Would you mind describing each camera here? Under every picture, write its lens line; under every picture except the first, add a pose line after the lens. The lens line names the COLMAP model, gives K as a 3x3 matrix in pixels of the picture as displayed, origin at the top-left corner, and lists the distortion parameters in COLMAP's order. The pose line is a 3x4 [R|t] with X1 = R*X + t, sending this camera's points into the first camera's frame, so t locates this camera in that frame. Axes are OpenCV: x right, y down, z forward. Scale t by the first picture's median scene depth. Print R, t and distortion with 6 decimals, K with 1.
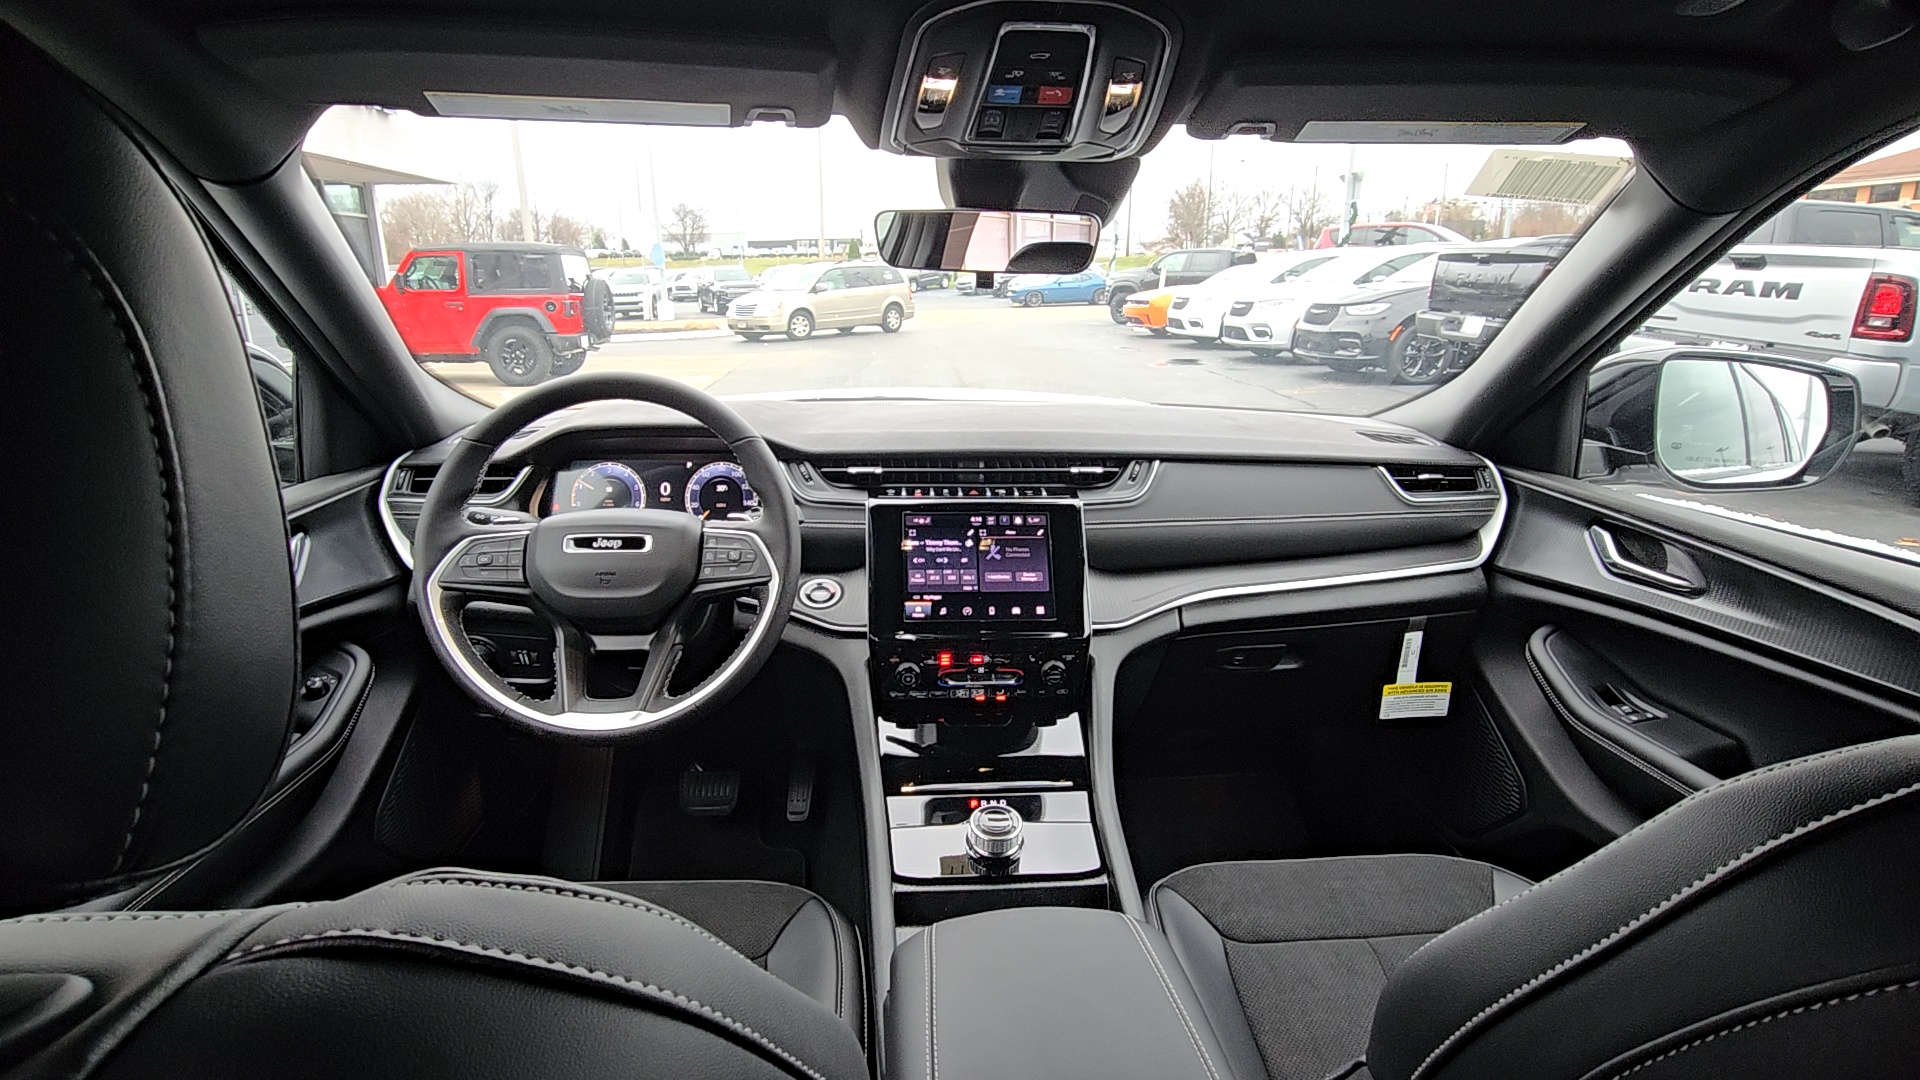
lens RADIAL K [[963.7, 0, 954.3], [0, 963.7, 542.9], [0, 0, 1]] dist [0.000019, -0.001376]
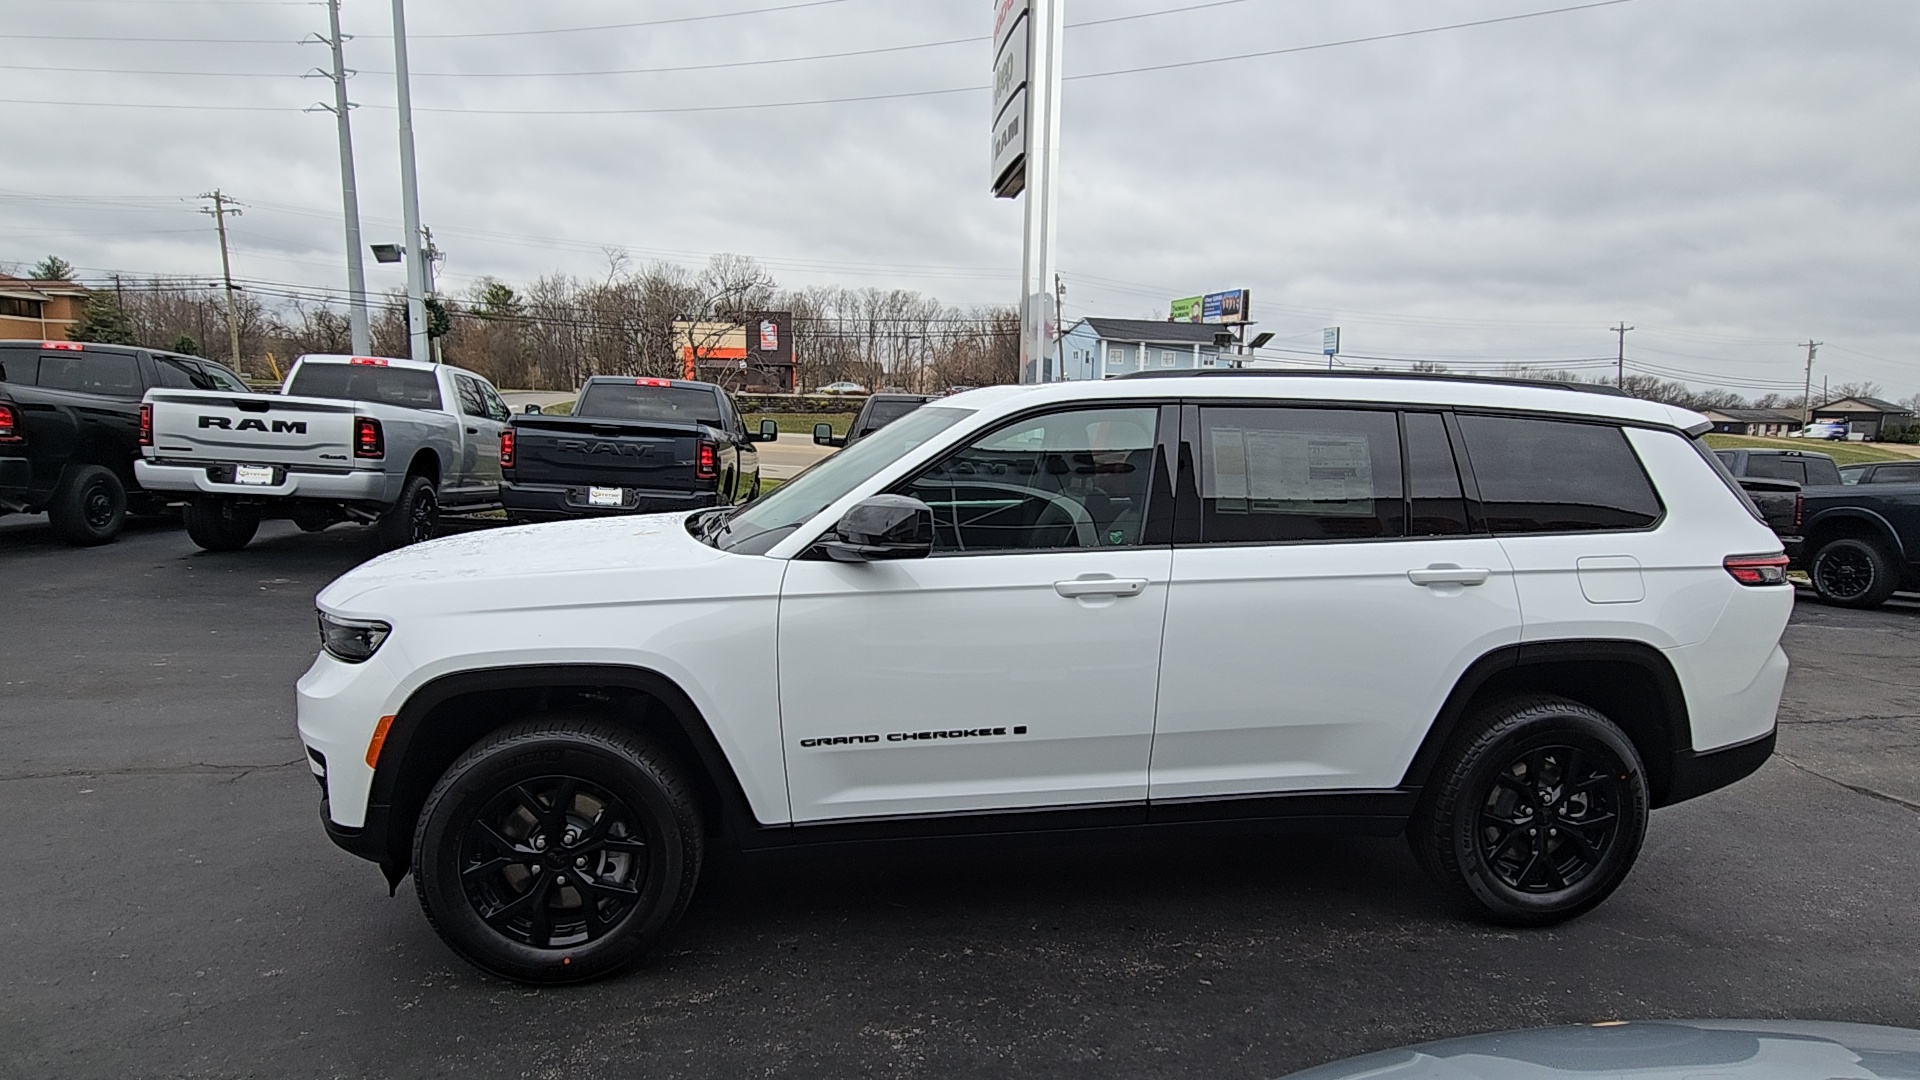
lens RADIAL K [[963.7, 0, 944.0], [0, 963.7, 523.3], [0, 0, 1]] dist [0.000019, -0.001376]
pose [[-0.069146, -0.117054, 0.990716, -0.638173], [0.244607, 0.960788, 0.130590, -0.088673], [-0.967154, 0.251365, -0.037802, 0.200296]]
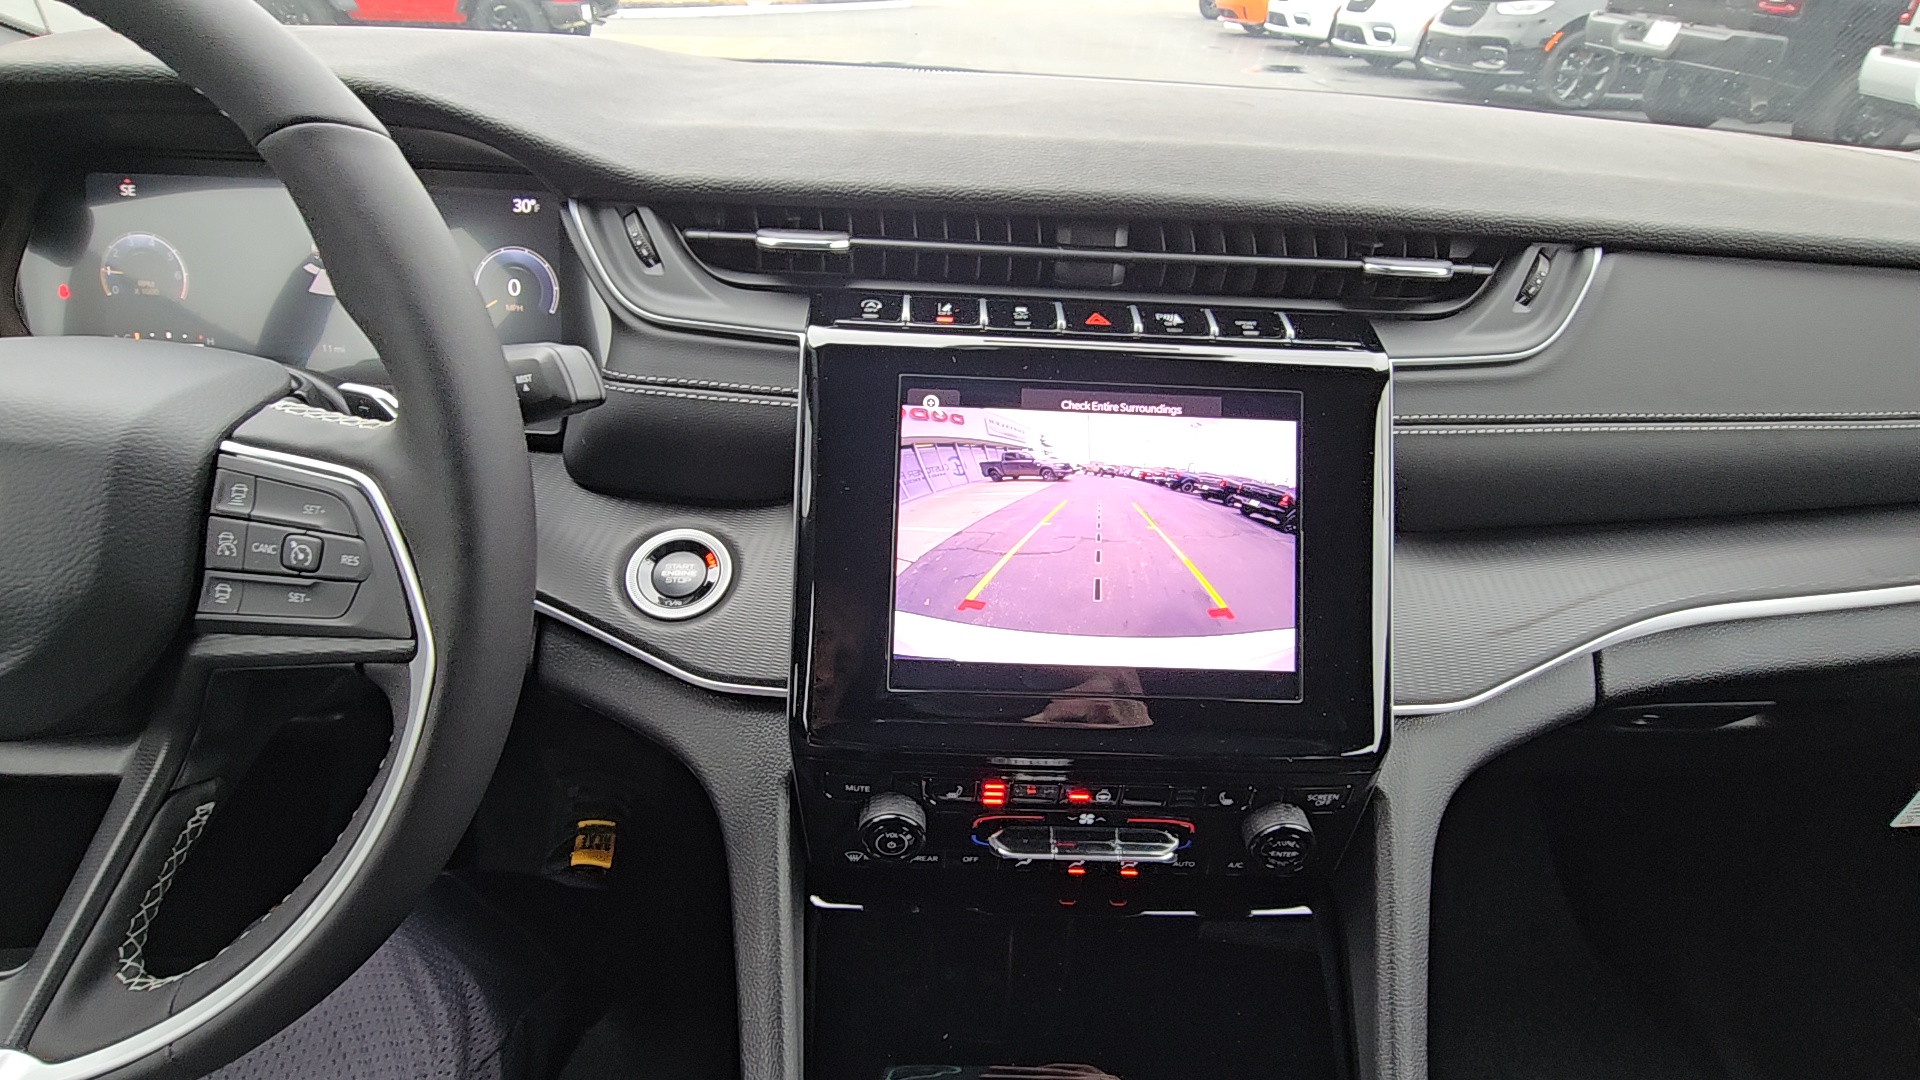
lens RADIAL K [[963.7, 0, 955.6], [0, 963.7, 541.6], [0, 0, 1]] dist [0.000019, -0.001376]
pose [[0.997767, 0.060139, -0.029049, -0.003978], [-0.049876, 0.960218, 0.274761, -0.015451], [0.044417, -0.272699, 0.961074, 0.138905]]
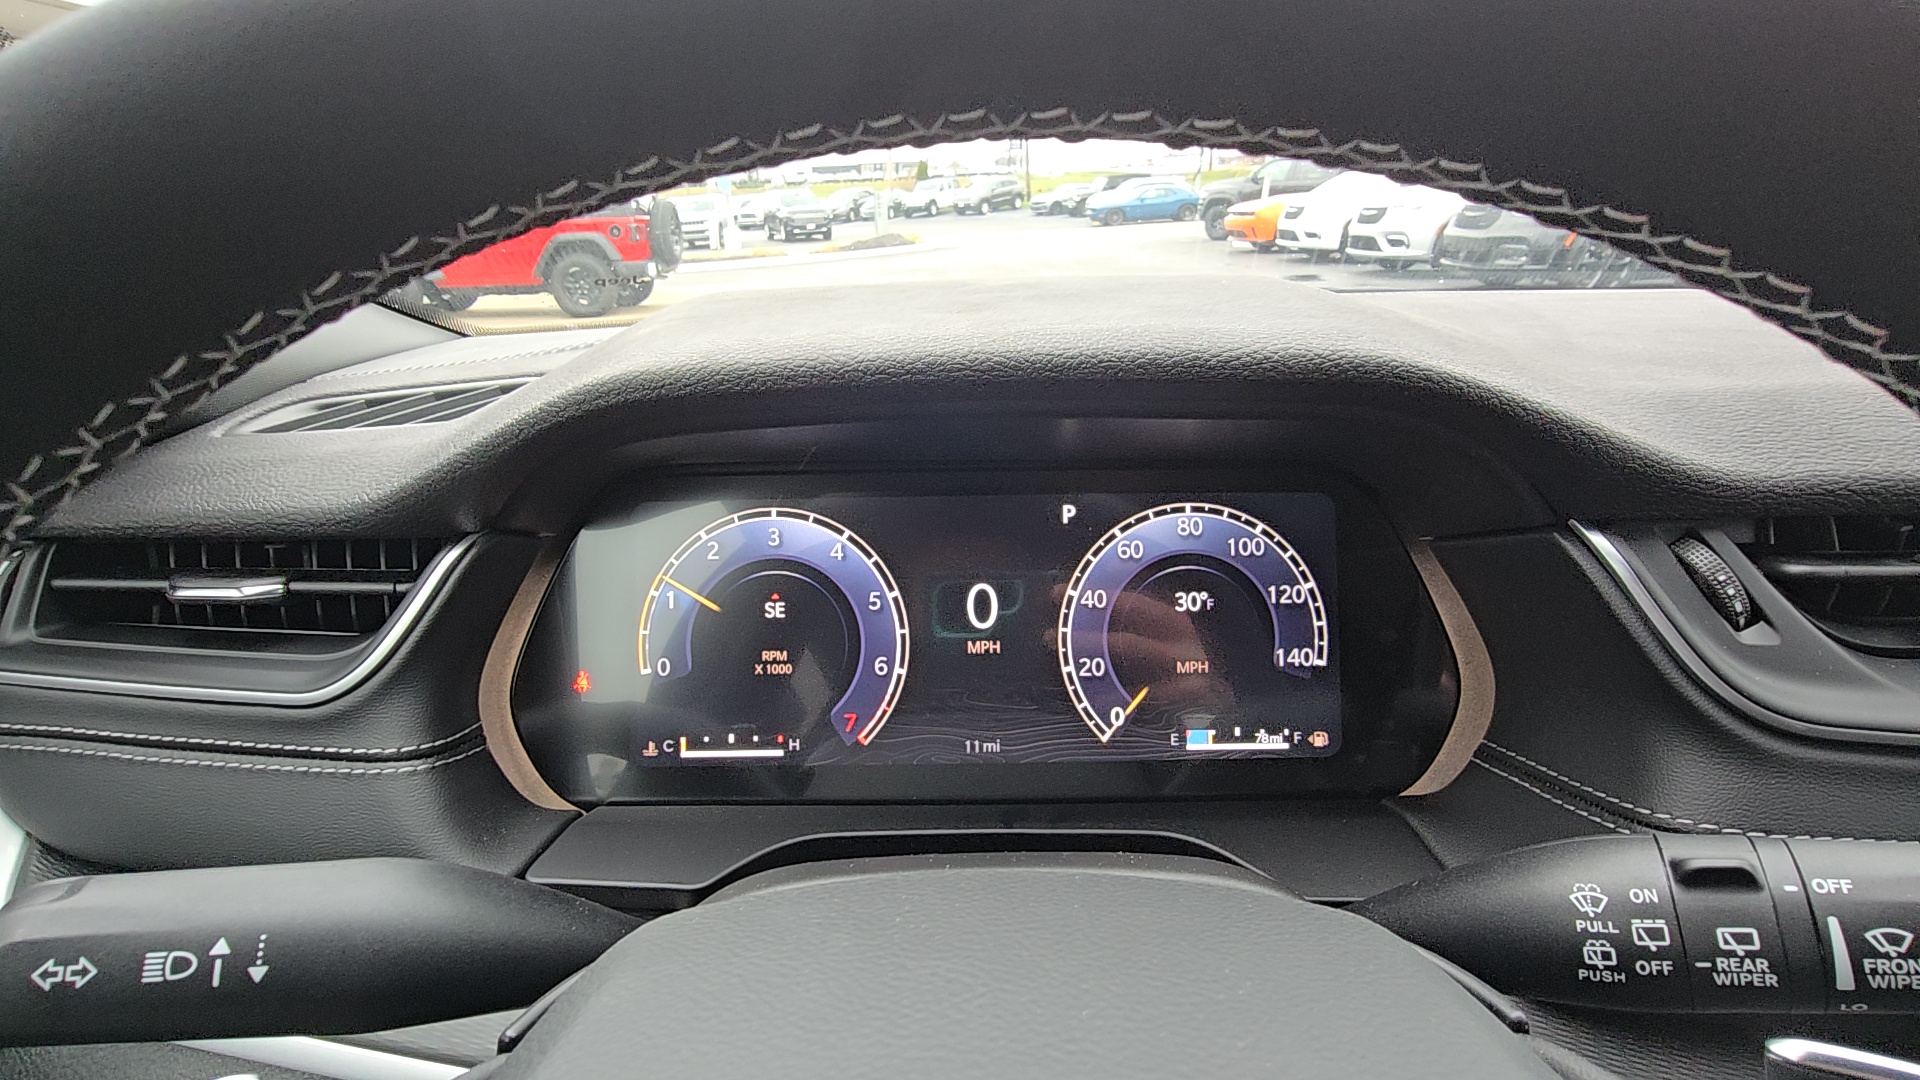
lens RADIAL K [[963.7, 0, 960.3], [0, 963.7, 542.9], [0, 0, 1]] dist [0.000019, -0.001376]
pose [[0.997987, -0.003993, -0.063296, -0.068414], [0.008558, 0.997368, 0.072004, -0.021945], [0.062842, -0.072401, 0.995394, 0.174876]]
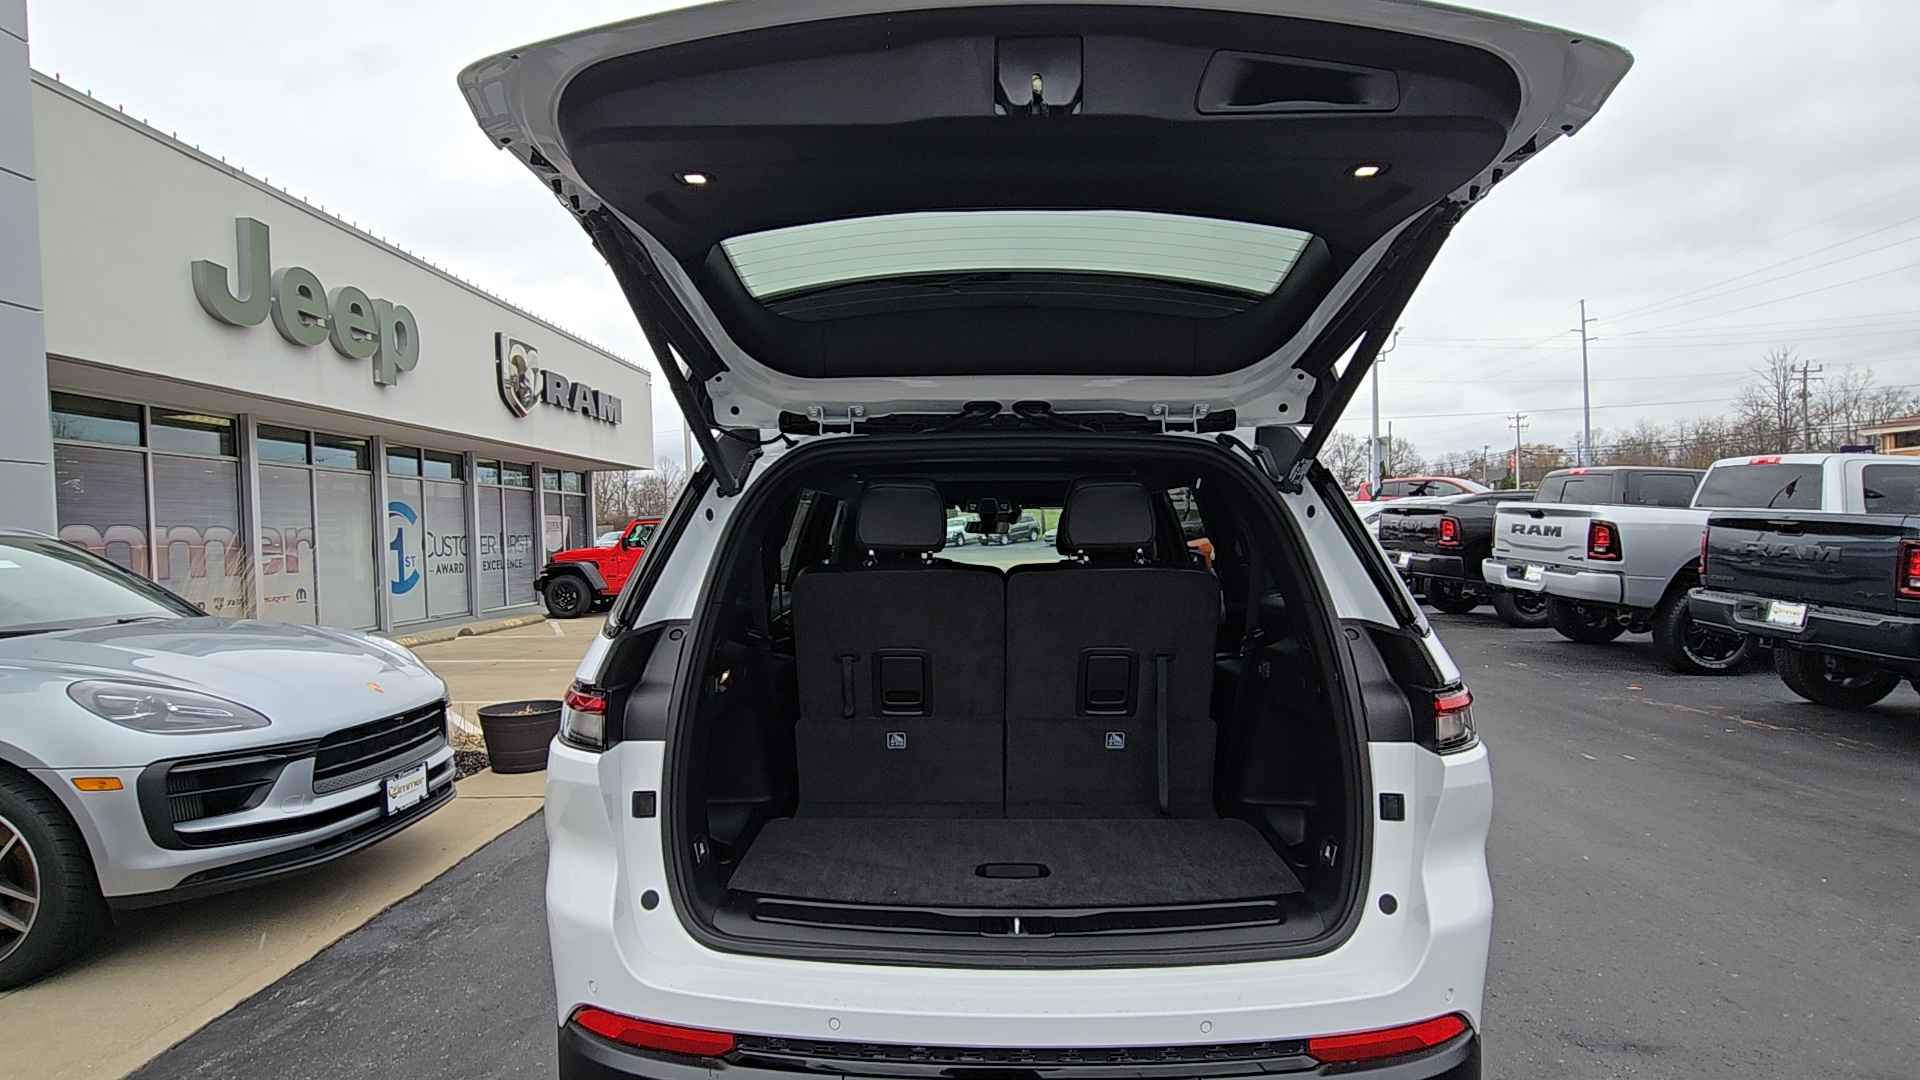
lens RADIAL K [[963.7, 0, 954.2], [0, 963.7, 559.1], [0, 0, 1]] dist [0.000019, -0.001376]
pose [[0.995189, -0.015402, -0.096751, 0.057522], [-0.008023, 0.971434, -0.237173, 0.169900], [0.097640, 0.236808, 0.966638, -0.628806]]
